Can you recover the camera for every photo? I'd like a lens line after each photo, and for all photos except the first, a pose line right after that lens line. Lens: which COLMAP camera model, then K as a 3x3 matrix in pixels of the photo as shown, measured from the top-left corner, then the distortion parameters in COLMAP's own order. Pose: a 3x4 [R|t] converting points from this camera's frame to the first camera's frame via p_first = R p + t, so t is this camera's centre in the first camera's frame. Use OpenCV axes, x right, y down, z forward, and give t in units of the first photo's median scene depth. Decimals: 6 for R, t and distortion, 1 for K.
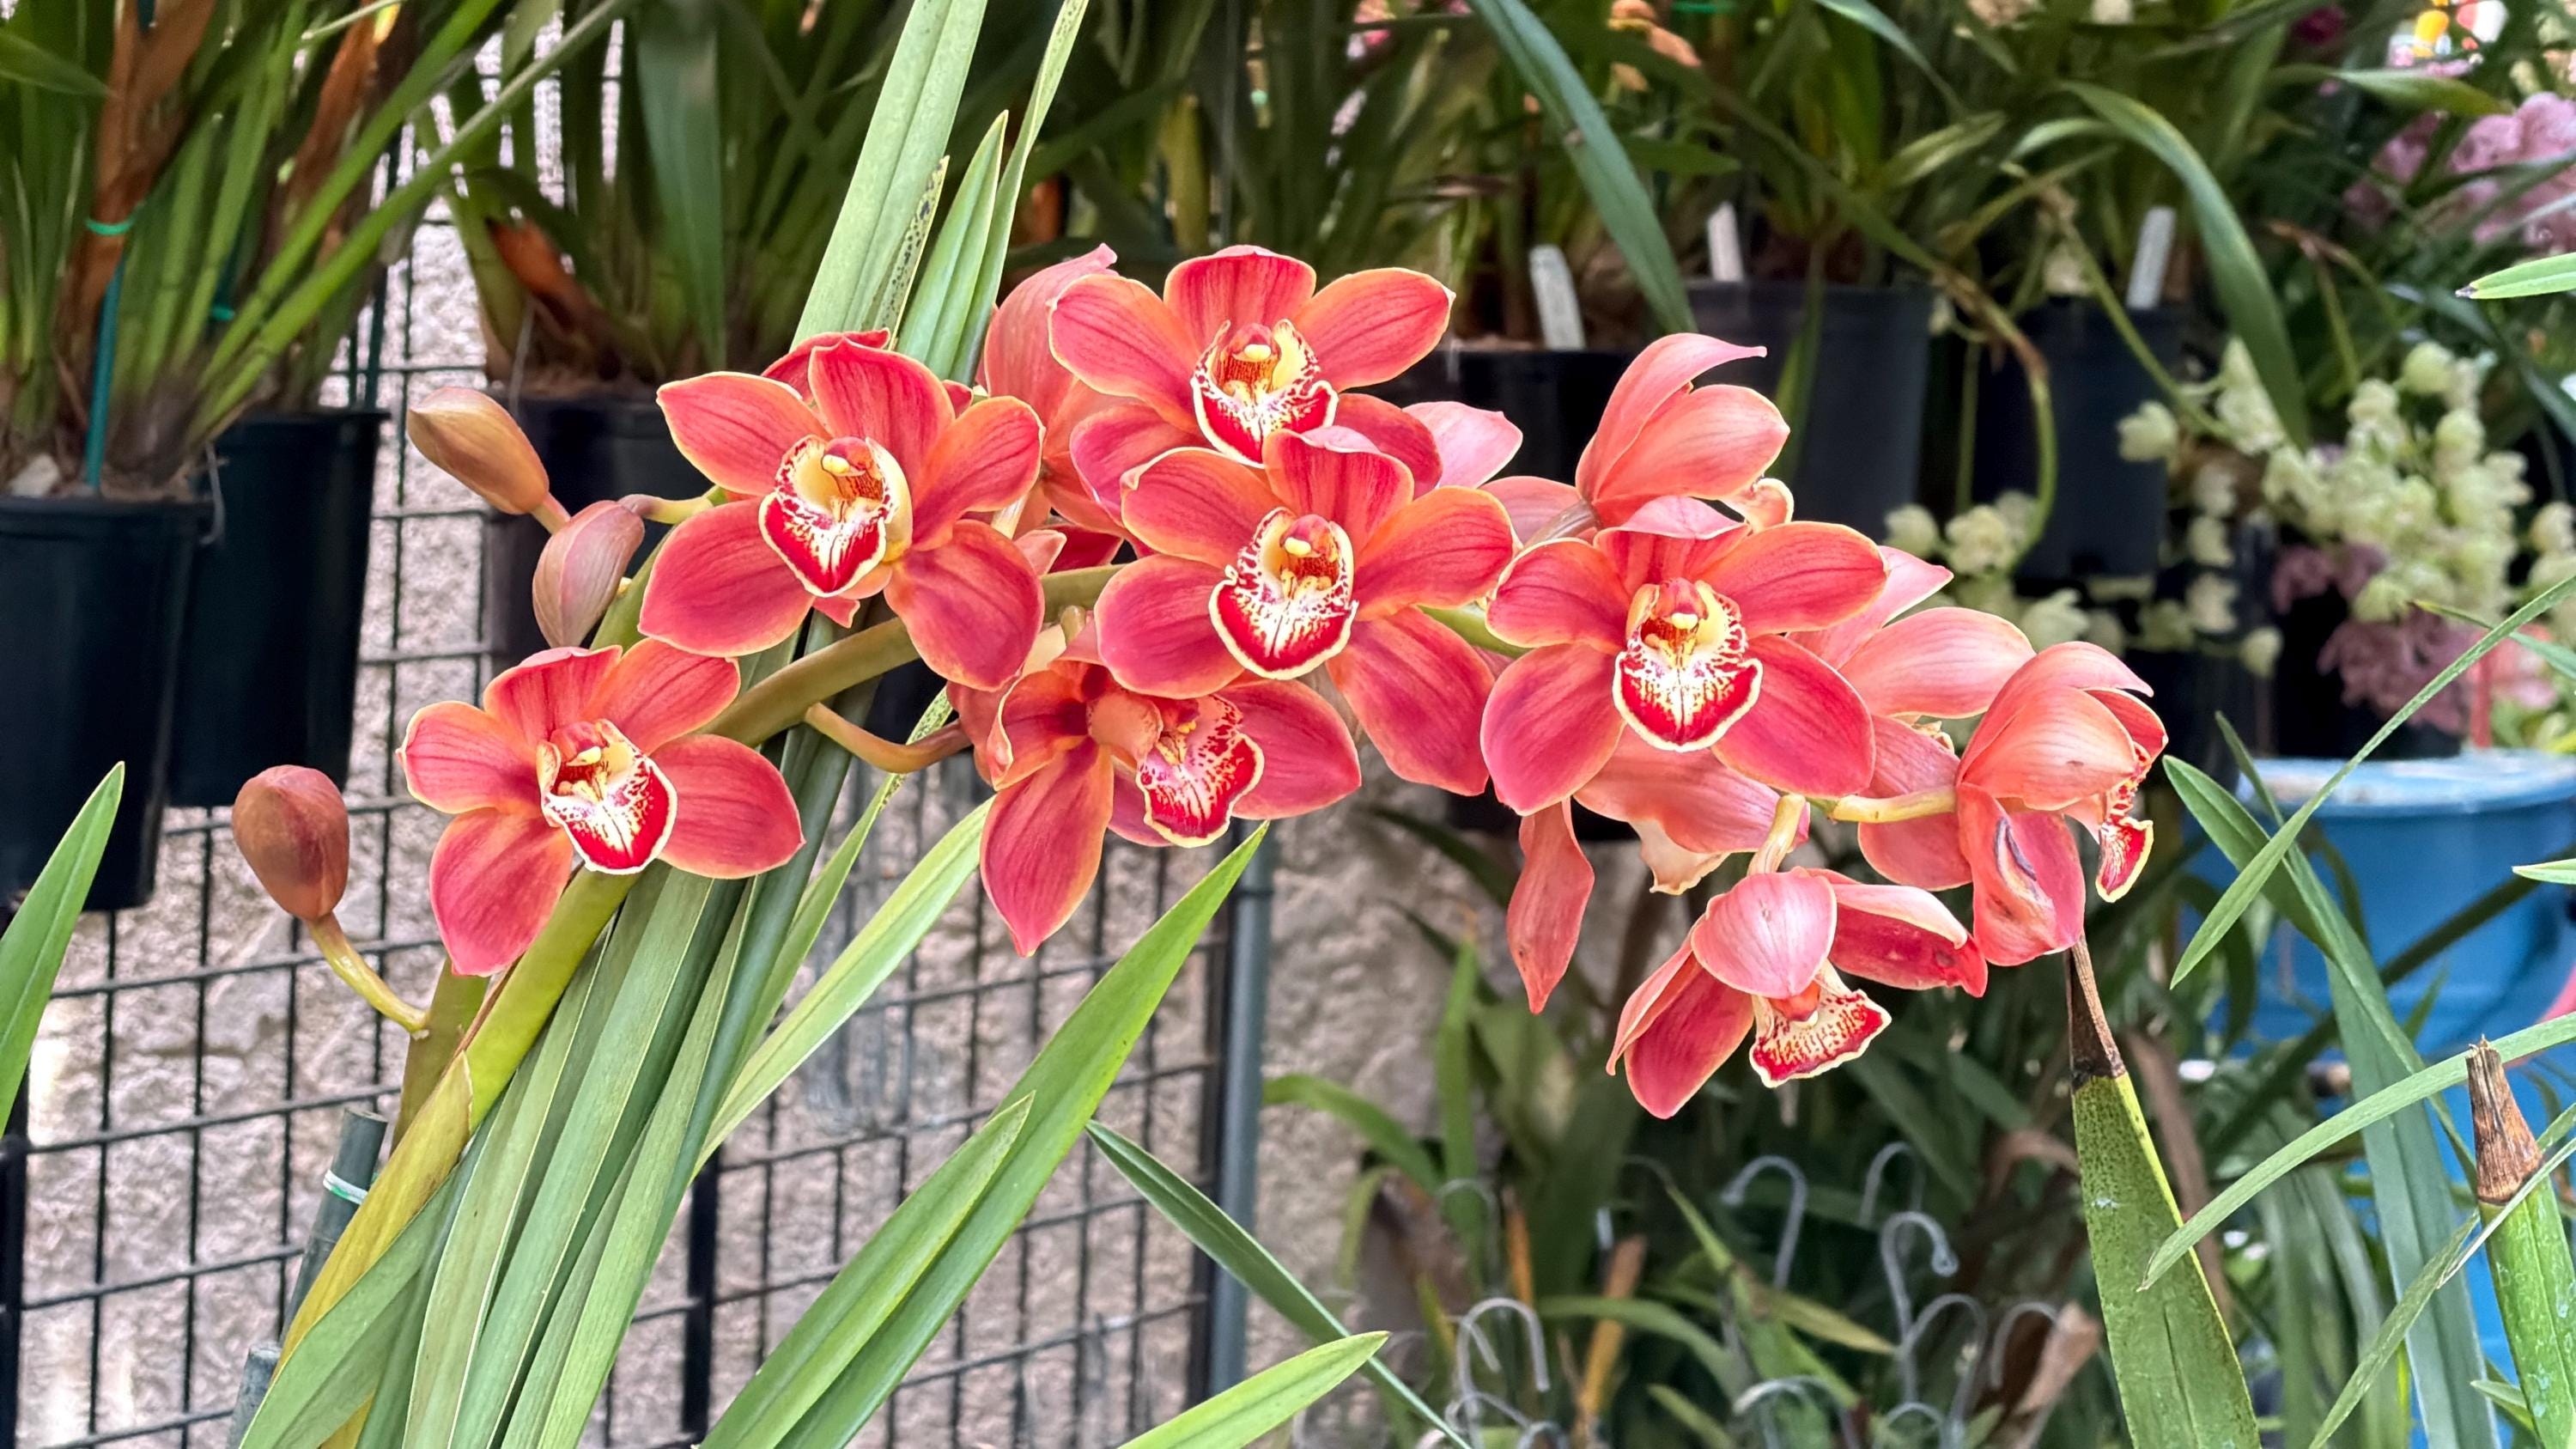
lens RADIAL K [[8242.4, 0, 1229.4], [0, 8242.4, 714.3], [0, 0, 1]] dist [0.271535, 0.462440]
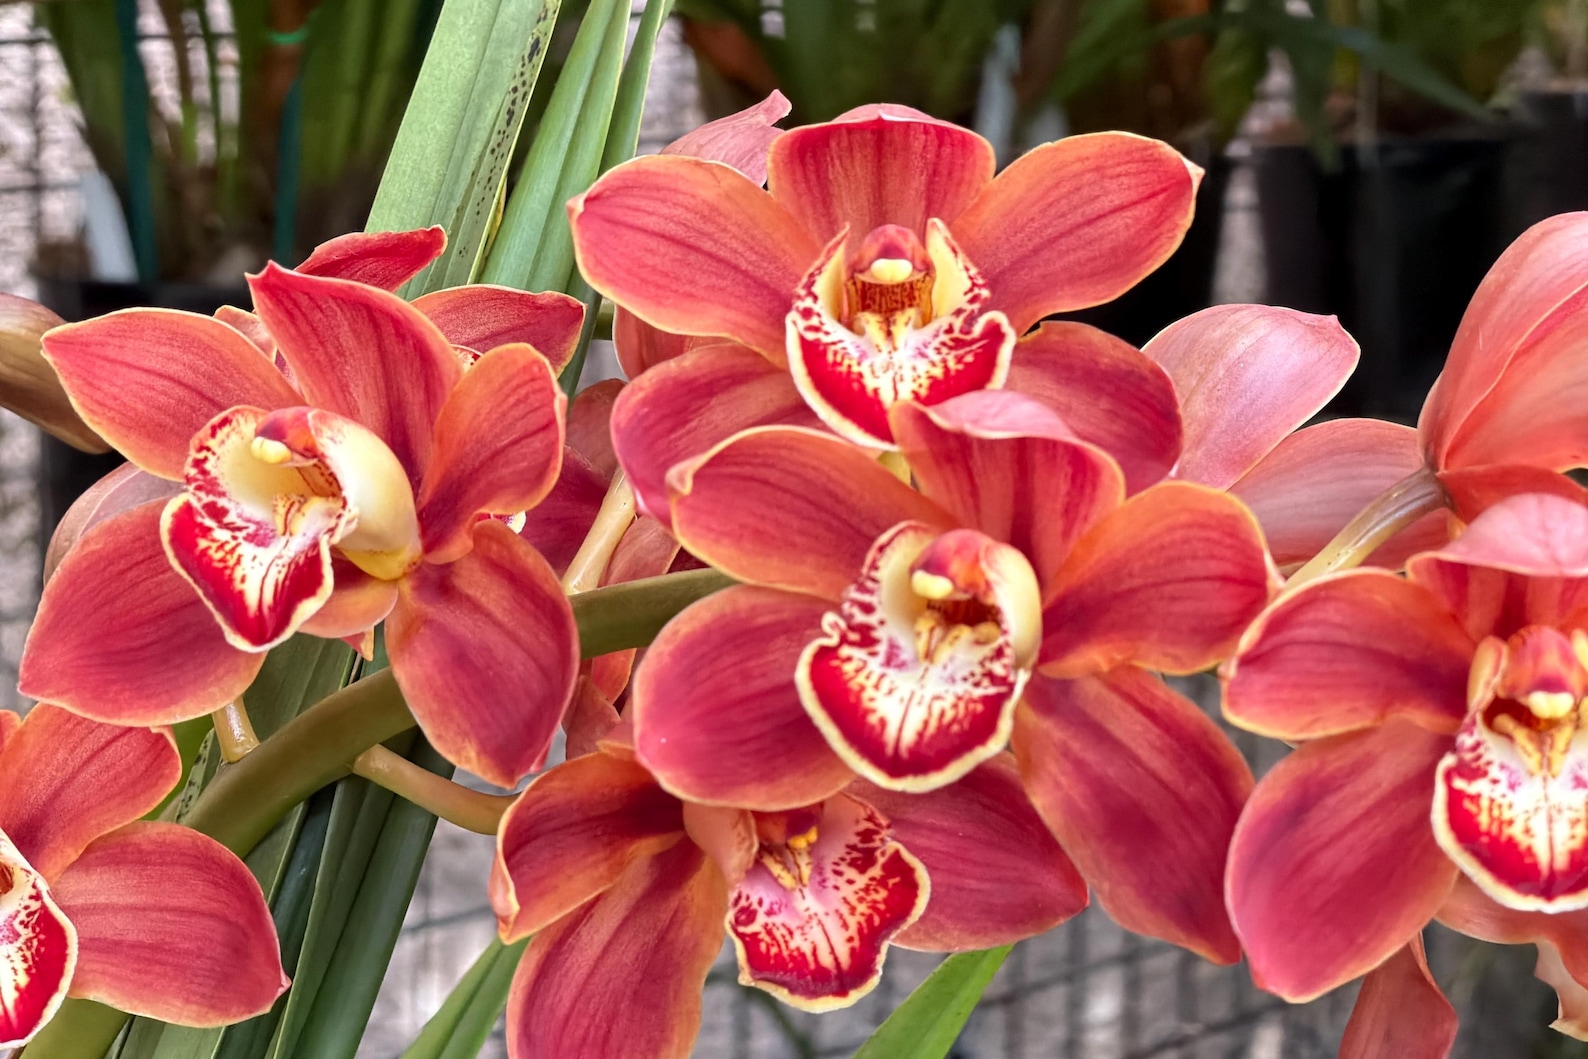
lens RADIAL K [[5117.1, 0, 724.7], [0, 5117.1, 534.9], [0, 0, 1]] dist [0.222295, -0.062955]
pose [[0.986813, -0.012926, -0.161350, 0.054741], [0.020720, 0.998693, 0.046718, -0.041786], [0.160535, -0.049446, 0.985791, 0.593136]]
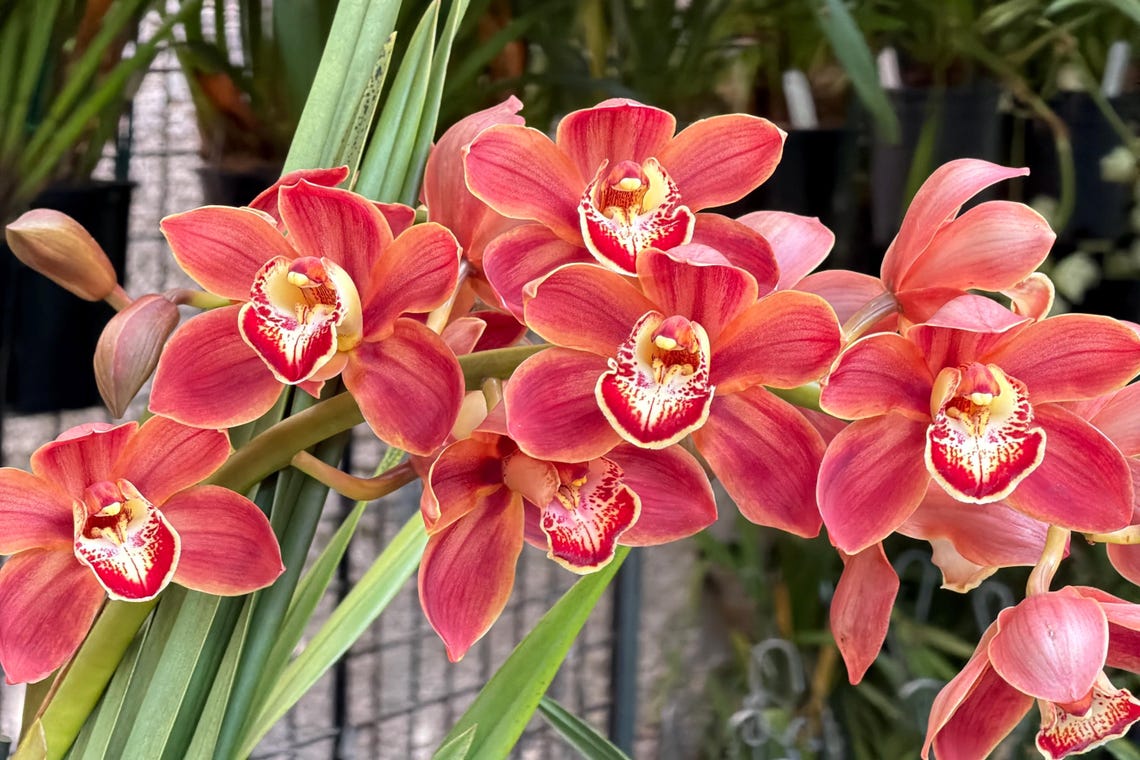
lens RADIAL K [[3673.5, 0, 520.2], [0, 3673.5, 383.9], [0, 0, 1]] dist [0.222295, -0.062955]
pose [[0.999422, -0.016999, -0.029454, 0.002538], [0.017858, 0.999415, 0.029173, -0.029815], [0.028940, -0.029683, 0.999140, 0.435174]]
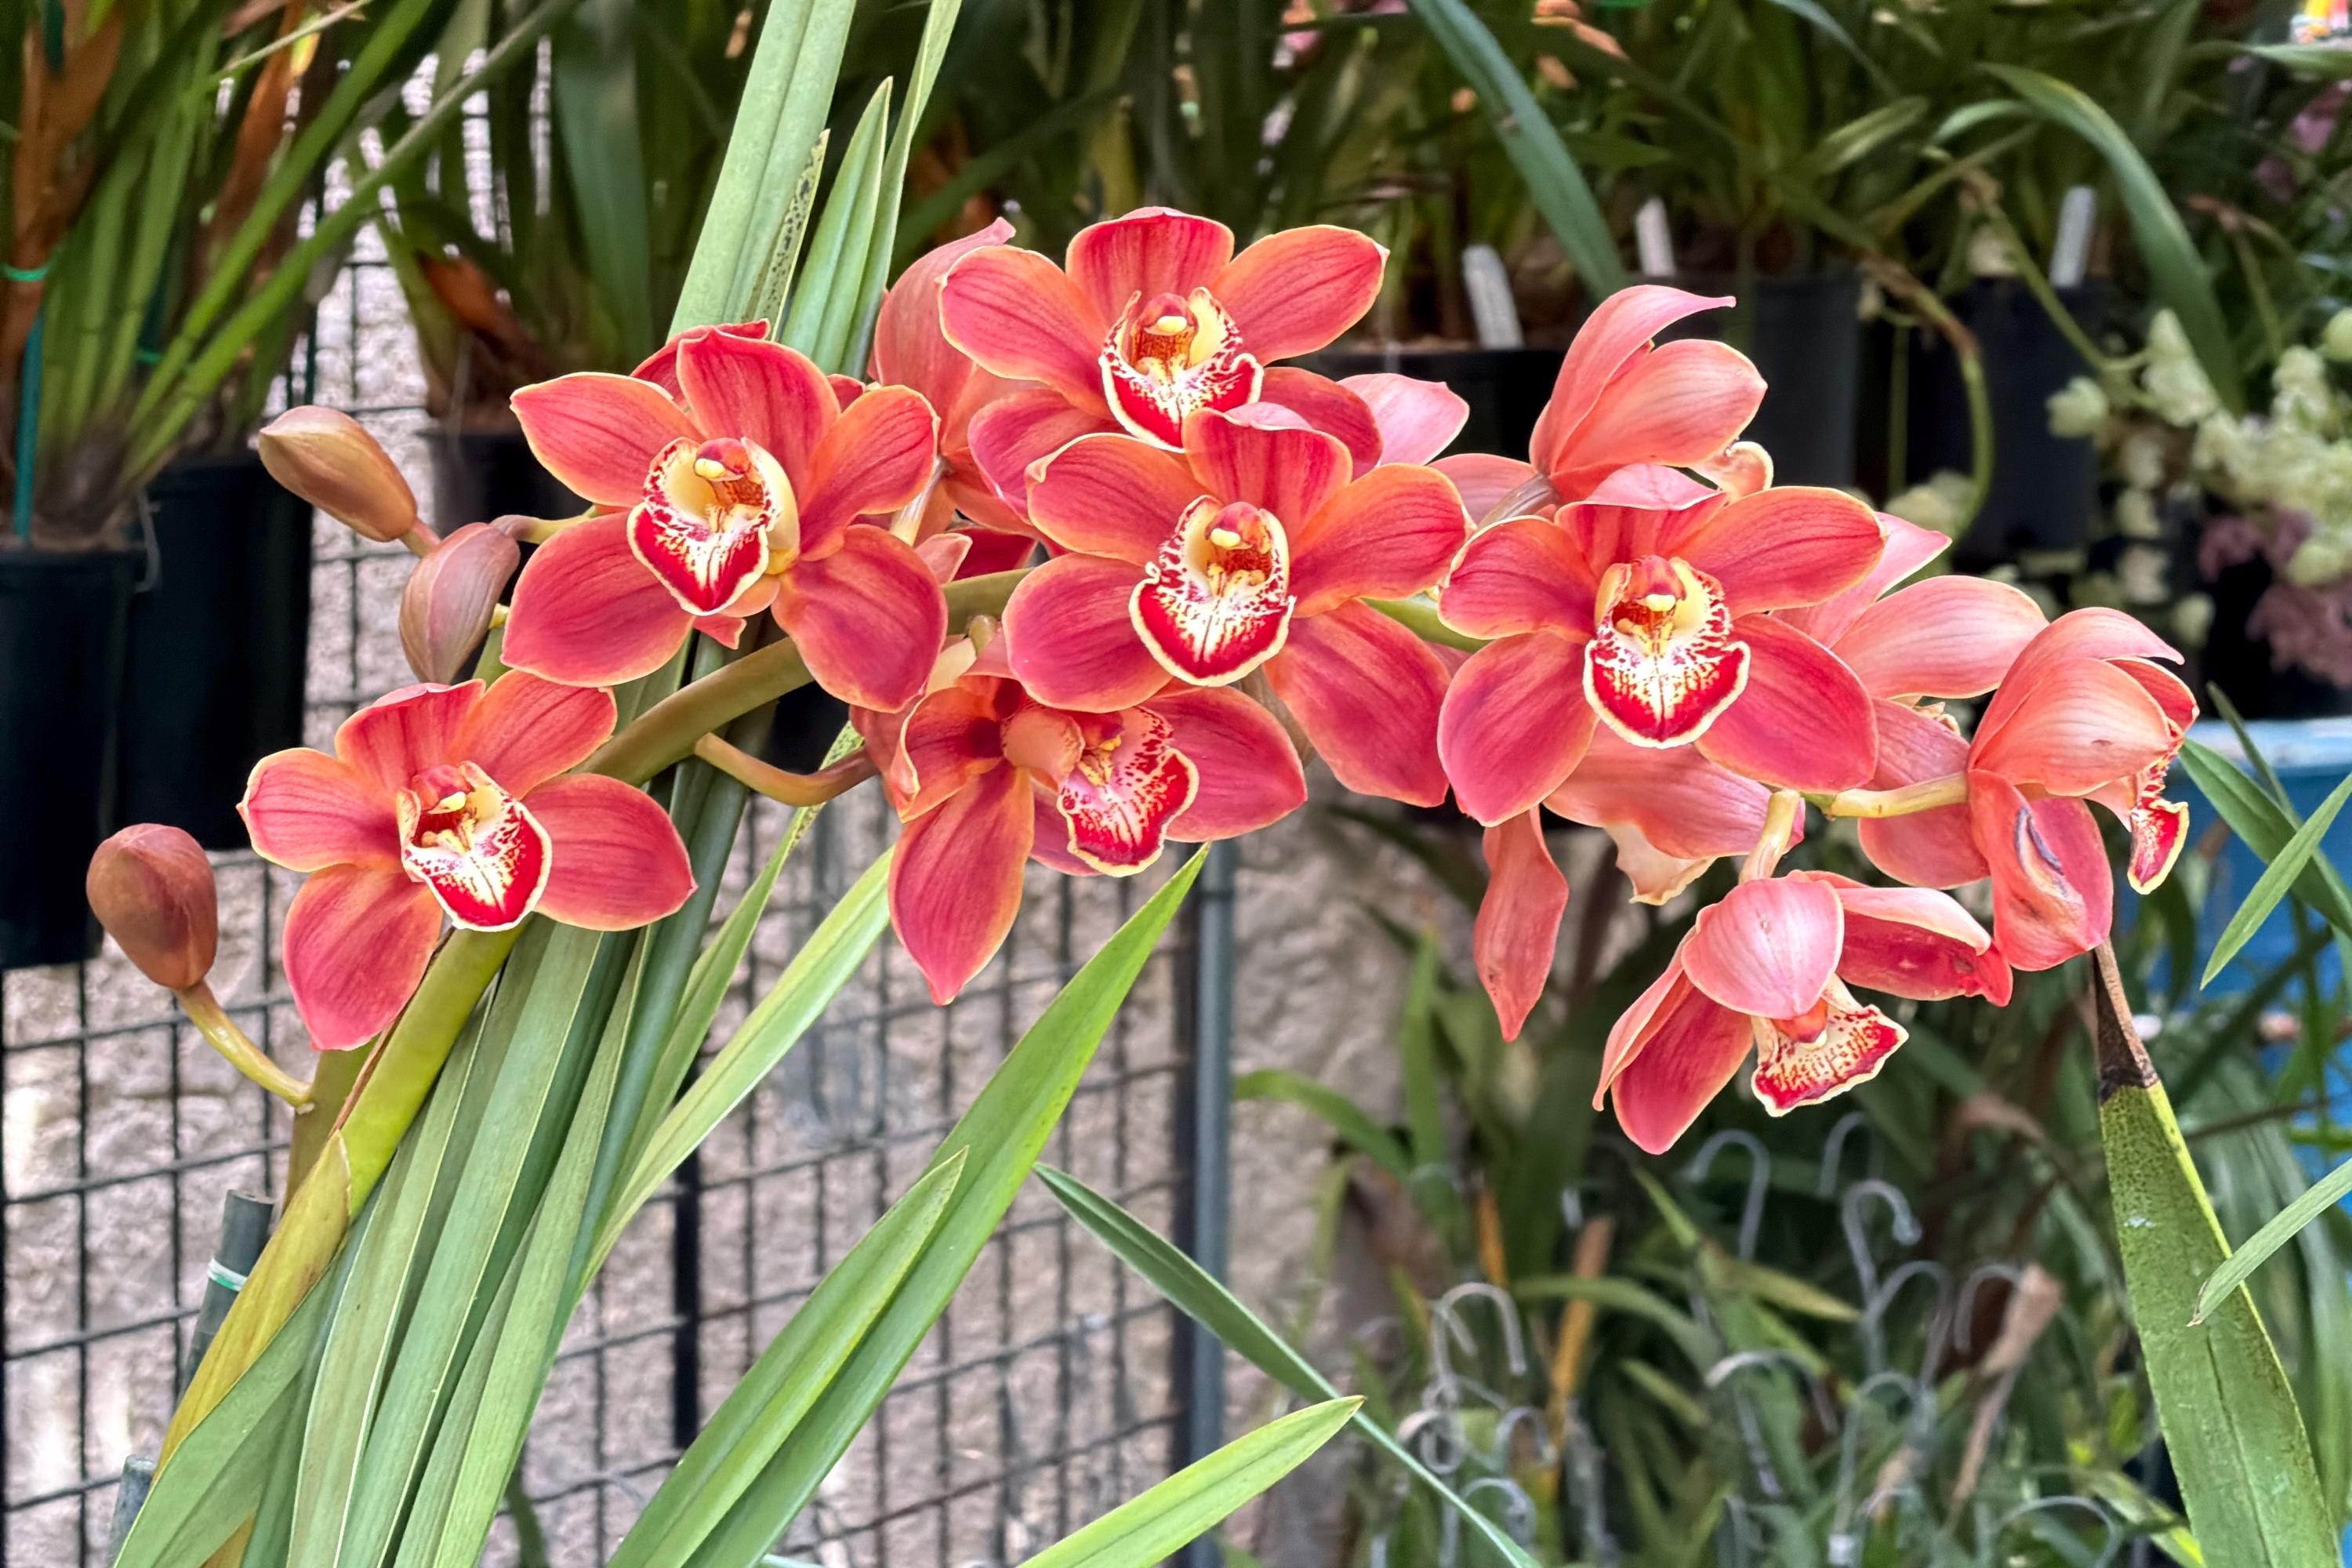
lens RADIAL K [[7579.0, 0, 1073.3], [0, 7579.0, 792.1], [0, 0, 1]] dist [0.222295, -0.062955]
pose [[0.999015, -0.041126, -0.016644, 0.004258], [0.041274, 0.999110, 0.008665, -0.000509], [0.016273, -0.009343, 0.999824, 0.169933]]
